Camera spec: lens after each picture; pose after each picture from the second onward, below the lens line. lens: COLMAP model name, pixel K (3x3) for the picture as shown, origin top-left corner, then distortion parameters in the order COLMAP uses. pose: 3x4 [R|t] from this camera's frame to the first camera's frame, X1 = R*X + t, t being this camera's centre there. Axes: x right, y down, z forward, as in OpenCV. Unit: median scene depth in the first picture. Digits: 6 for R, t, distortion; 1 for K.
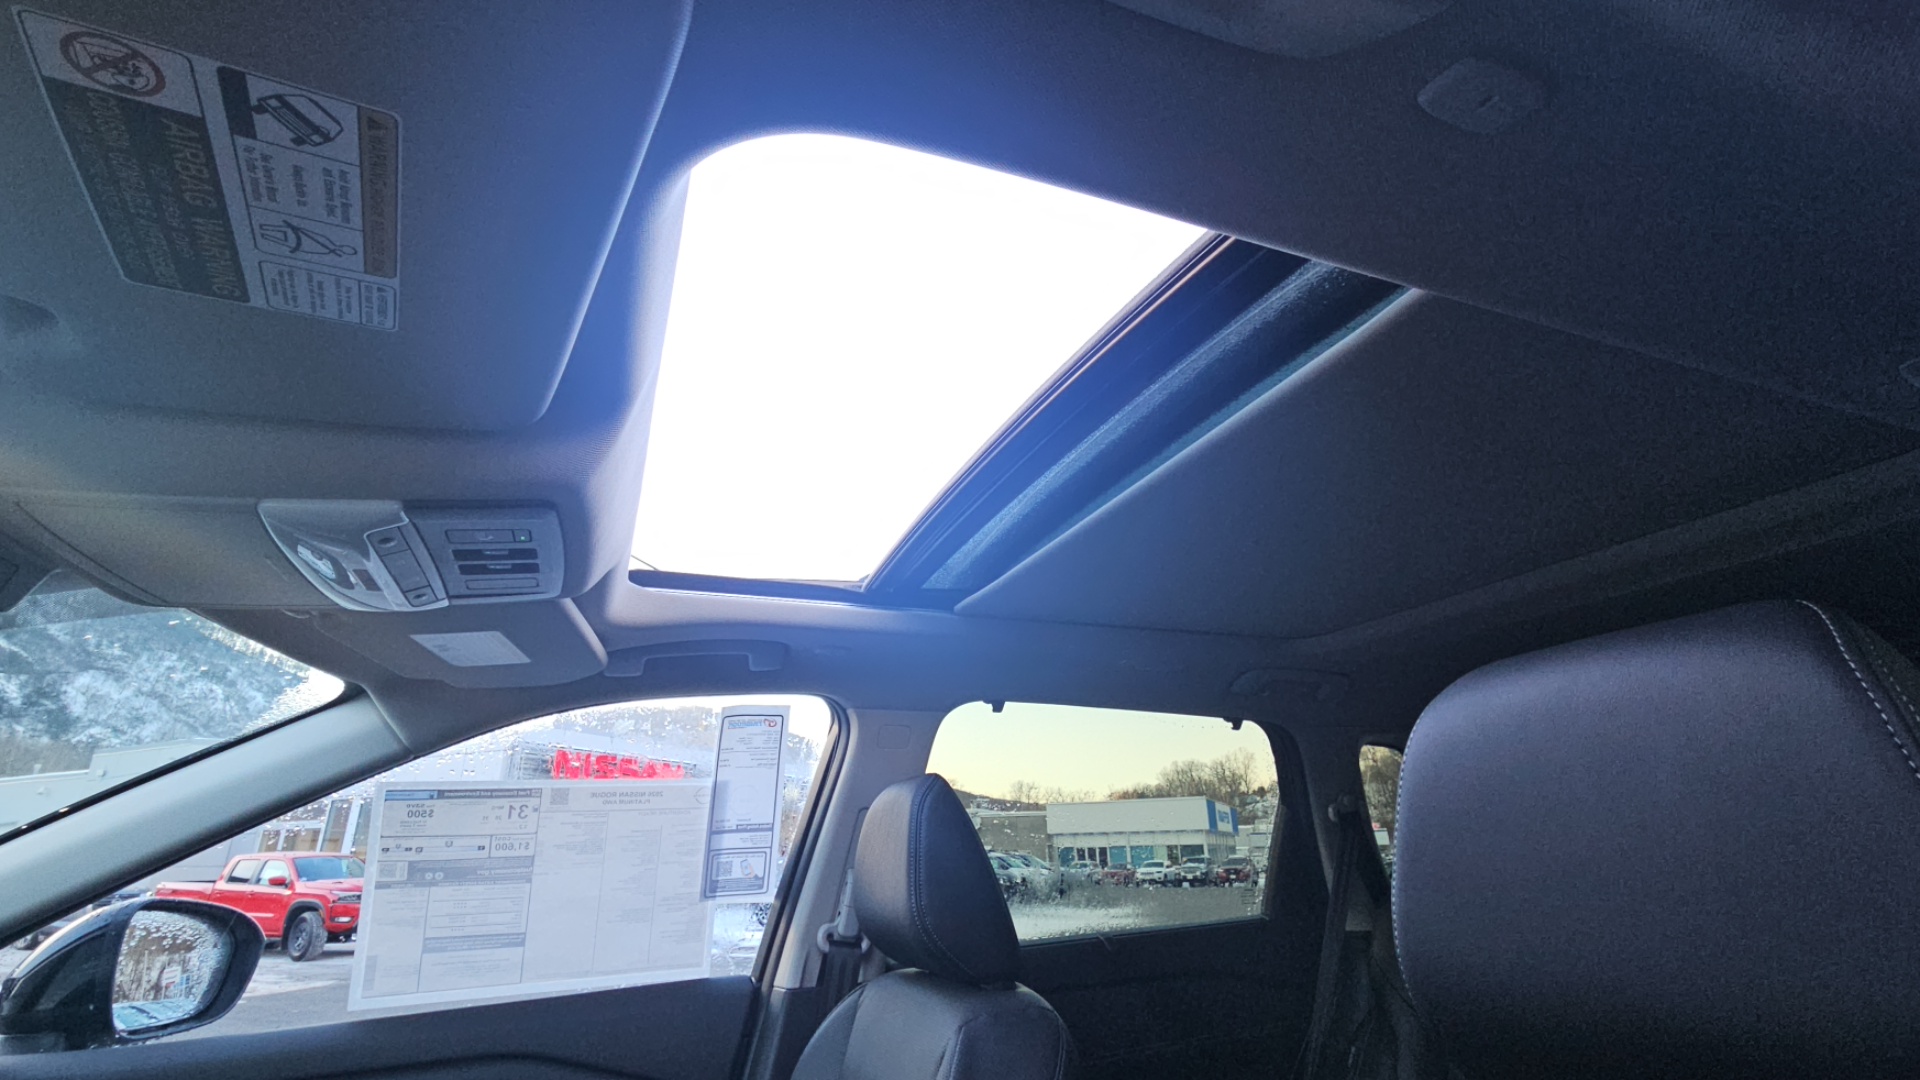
lens RADIAL K [[856.5, 0, 955.2], [0, 856.5, 538.7], [0, 0, 1]] dist [0.013776, -0.009194]
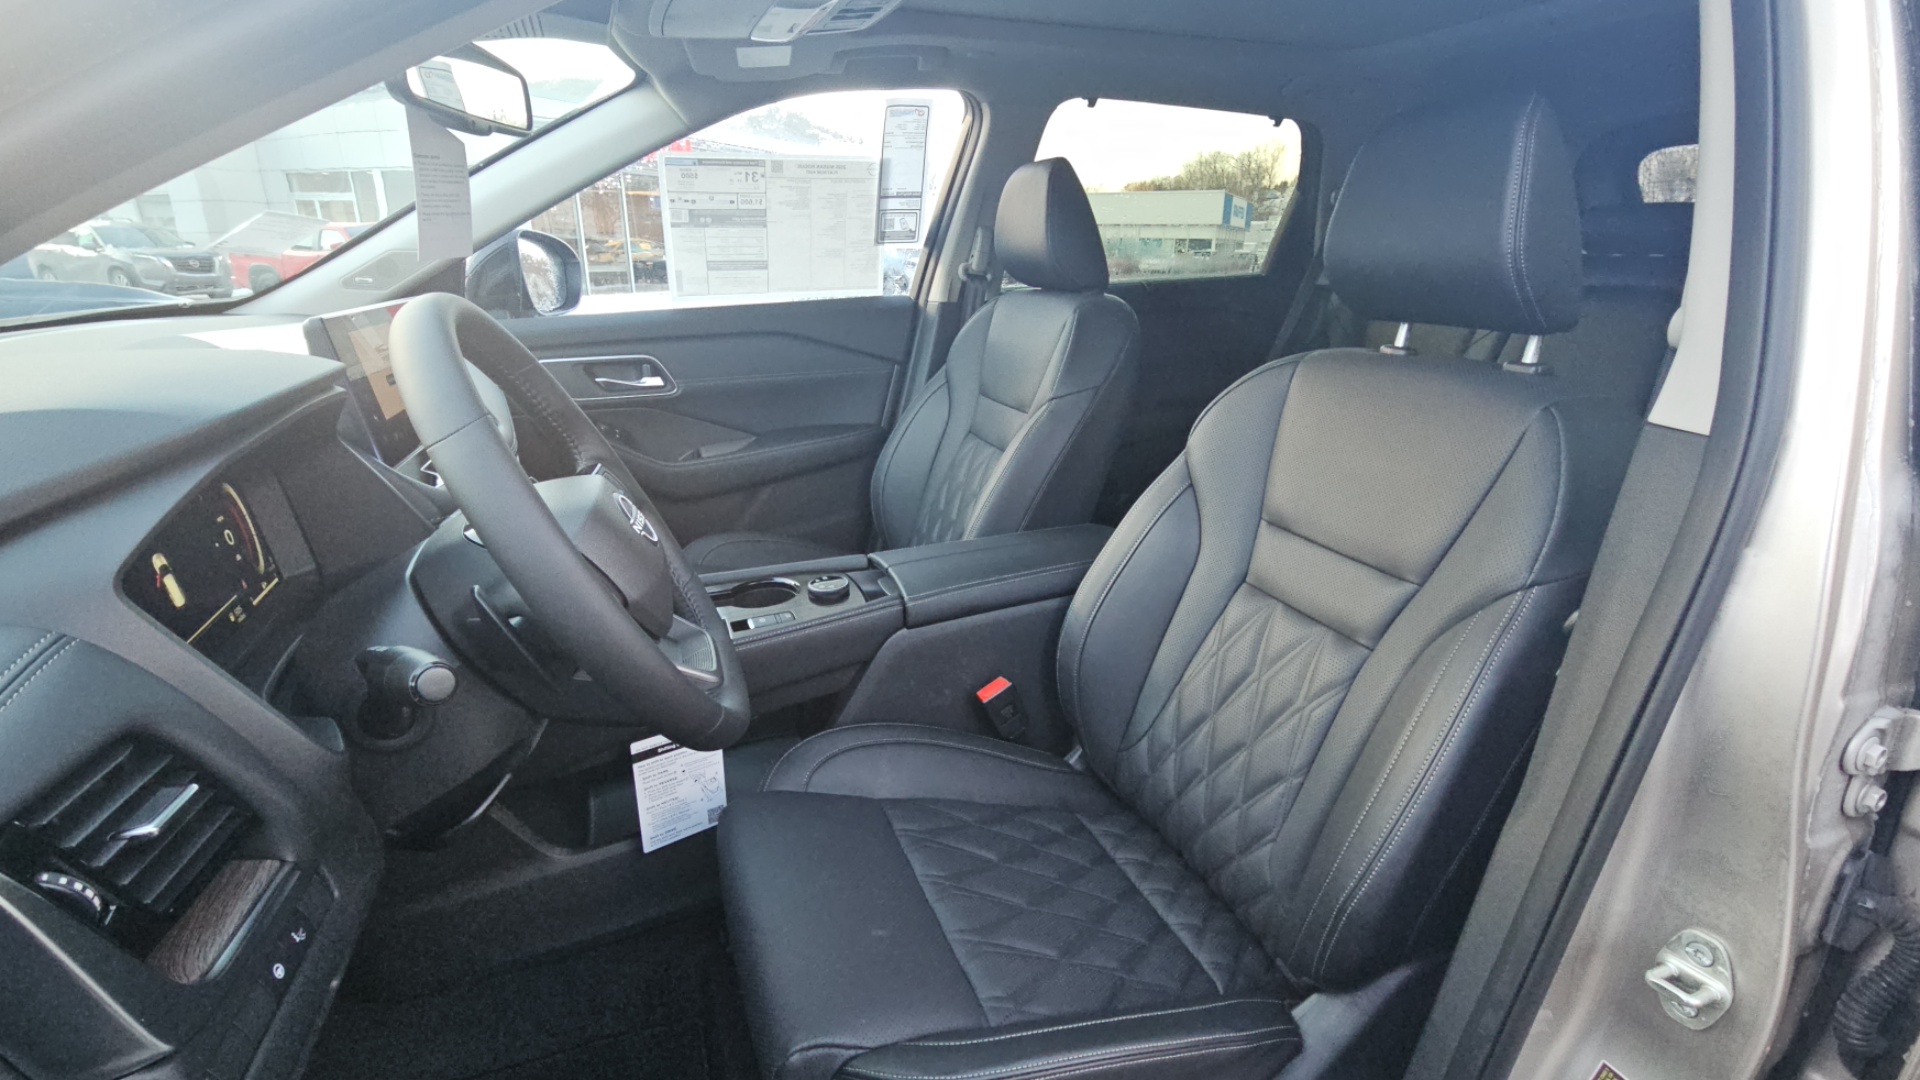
lens RADIAL K [[856.5, 0, 954.7], [0, 856.5, 528.8], [0, 0, 1]] dist [0.013776, -0.009194]
pose [[0.999593, 0.028514, -0.001310, -0.097473], [-0.021456, 0.780874, 0.624320, -0.072519], [0.018825, -0.624038, 0.781167, -0.279183]]
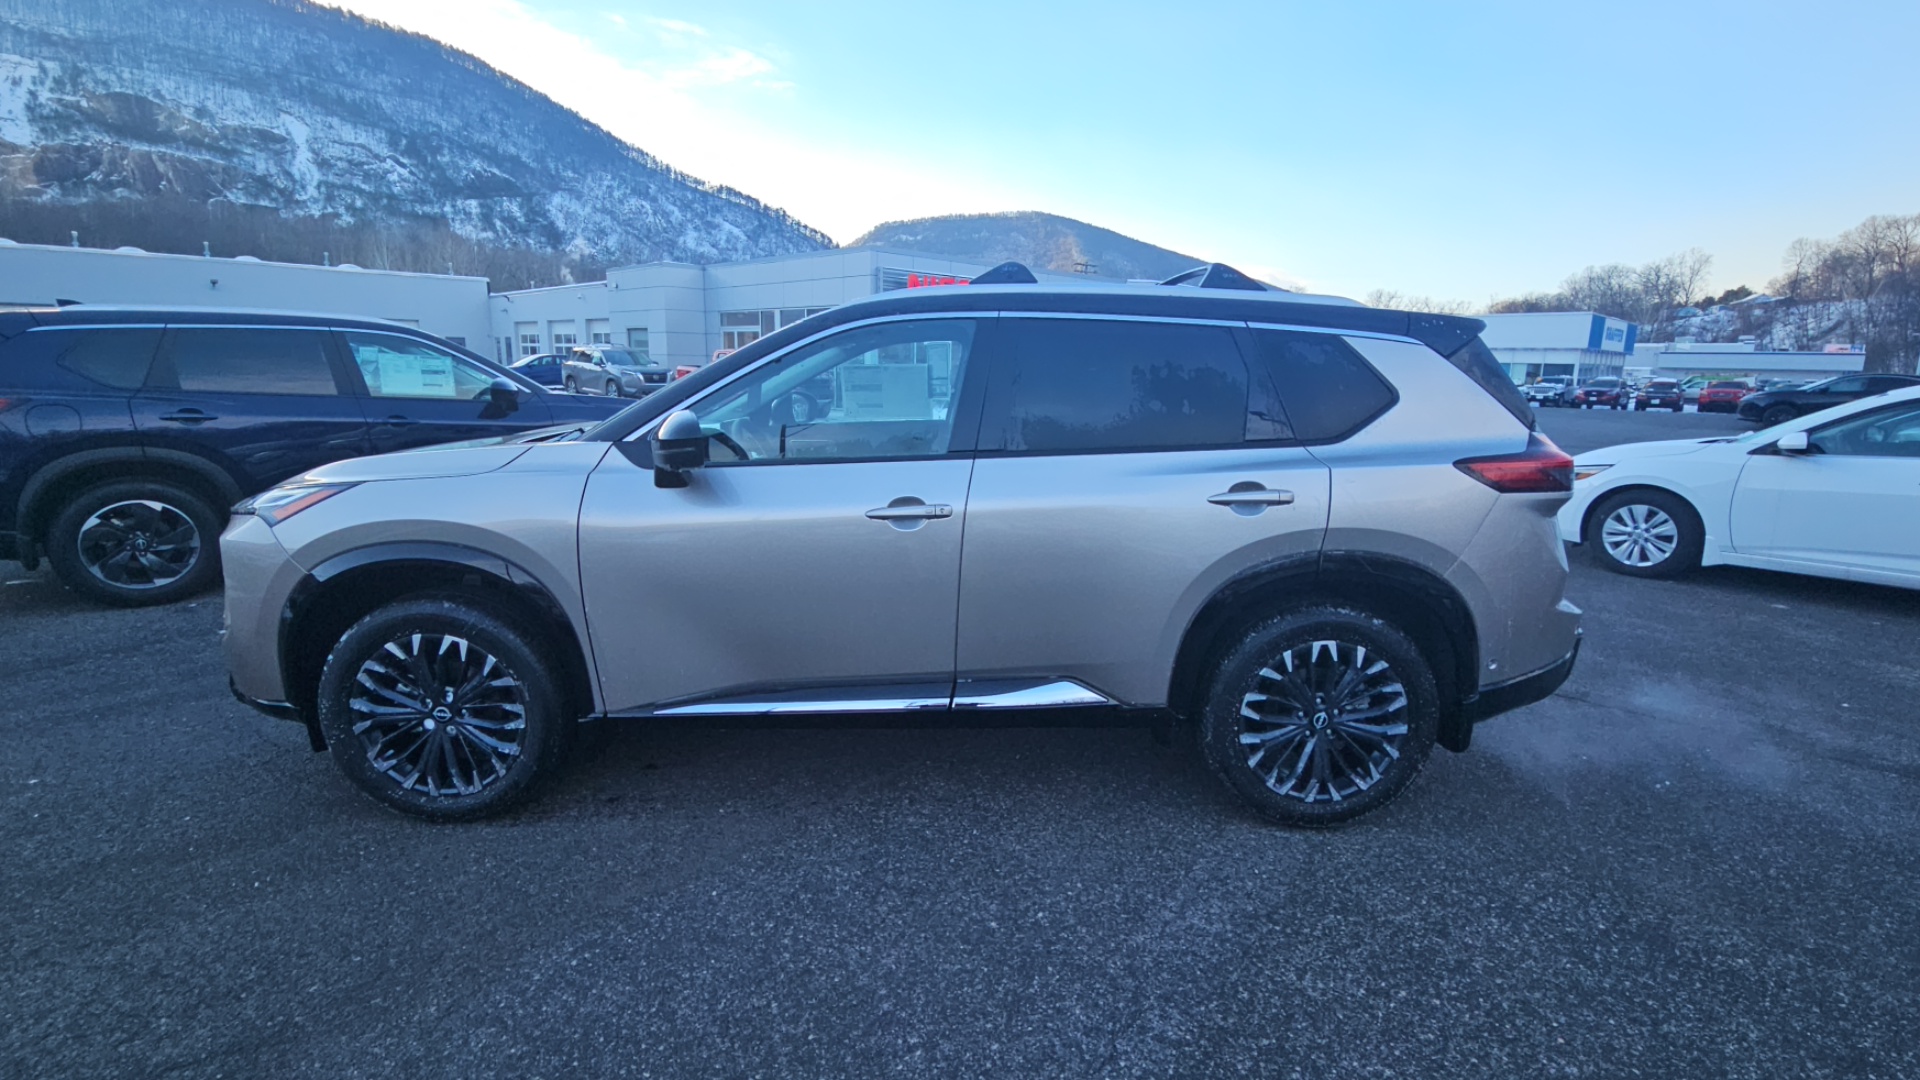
lens RADIAL K [[856.5, 0, 955.9], [0, 856.5, 536.8], [0, 0, 1]] dist [0.013776, -0.009194]
pose [[0.930252, 0.110007, -0.350043, 0.691434], [0.092681, 0.852617, 0.514252, -0.554208], [0.355024, -0.510826, 0.782953, -1.242647]]
